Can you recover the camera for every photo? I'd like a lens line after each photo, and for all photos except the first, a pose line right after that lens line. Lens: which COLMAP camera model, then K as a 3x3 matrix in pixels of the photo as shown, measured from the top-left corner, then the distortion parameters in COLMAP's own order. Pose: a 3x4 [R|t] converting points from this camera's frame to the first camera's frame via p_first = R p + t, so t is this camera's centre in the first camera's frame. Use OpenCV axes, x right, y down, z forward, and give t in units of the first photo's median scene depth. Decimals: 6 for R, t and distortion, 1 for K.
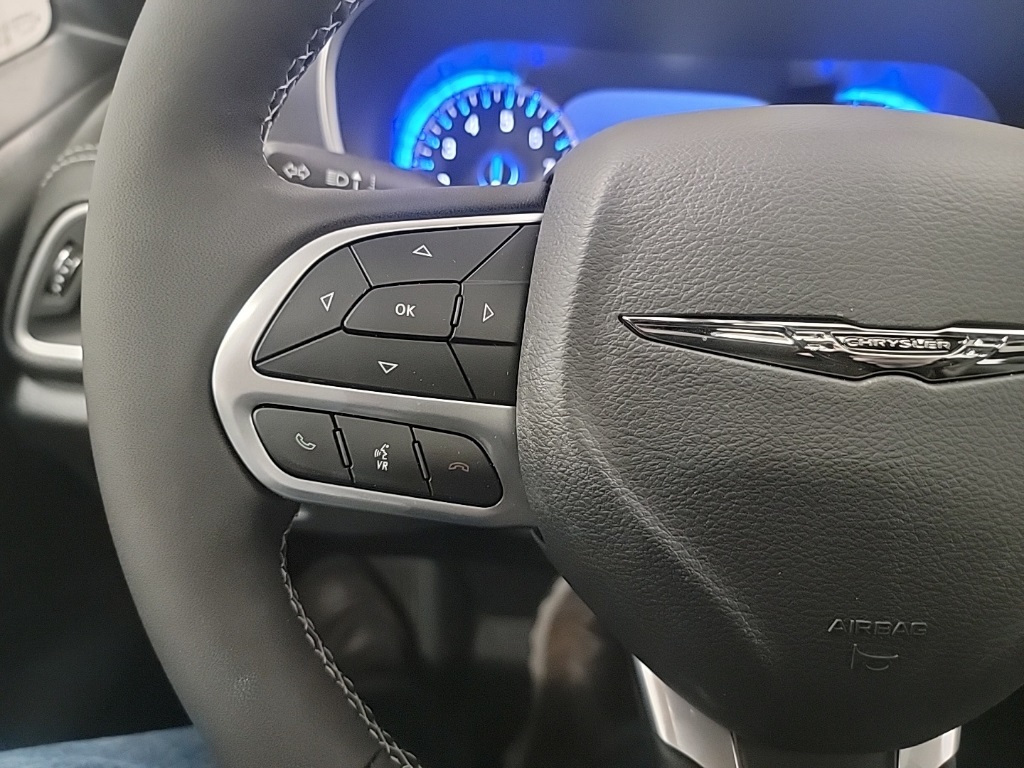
lens RADIAL K [[702.8, 0, 516.3], [0, 702.8, 383.3], [0, 0, 1]] dist [0.039053, -0.029848]
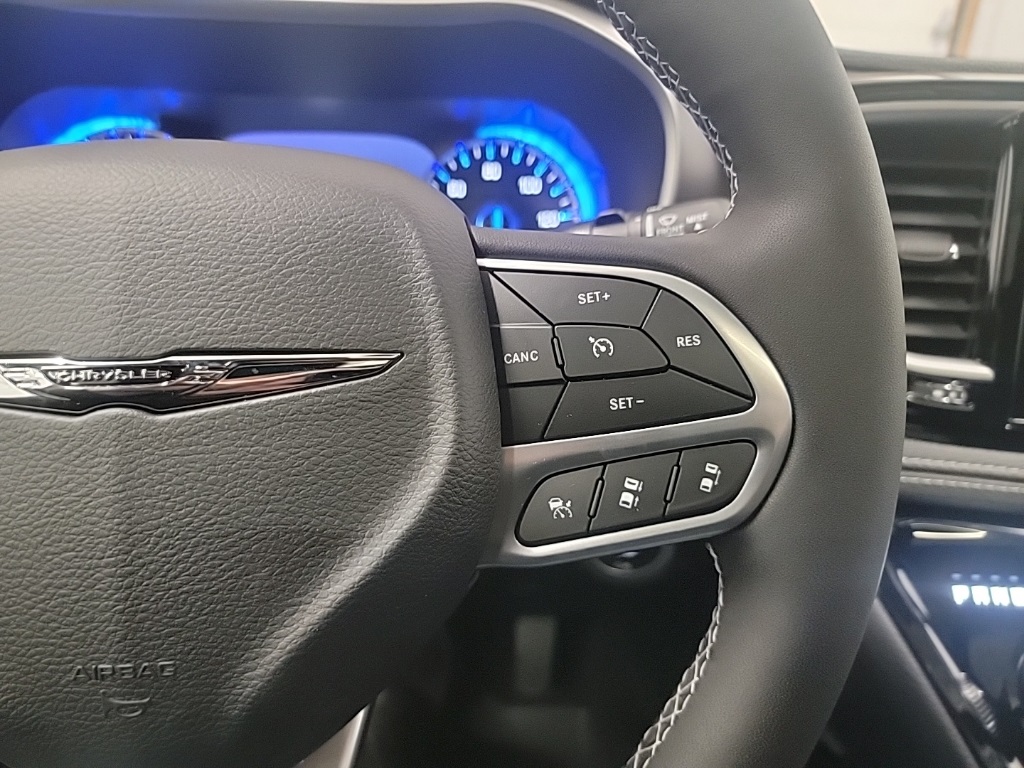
lens RADIAL K [[702.8, 0, 513.6], [0, 702.8, 386.8], [0, 0, 1]] dist [0.039053, -0.029848]
pose [[0.996061, -0.057563, 0.067444, 1.017248], [0.060963, 0.996912, -0.049487, 0.041991], [-0.064387, 0.053404, 0.996495, -0.012080]]
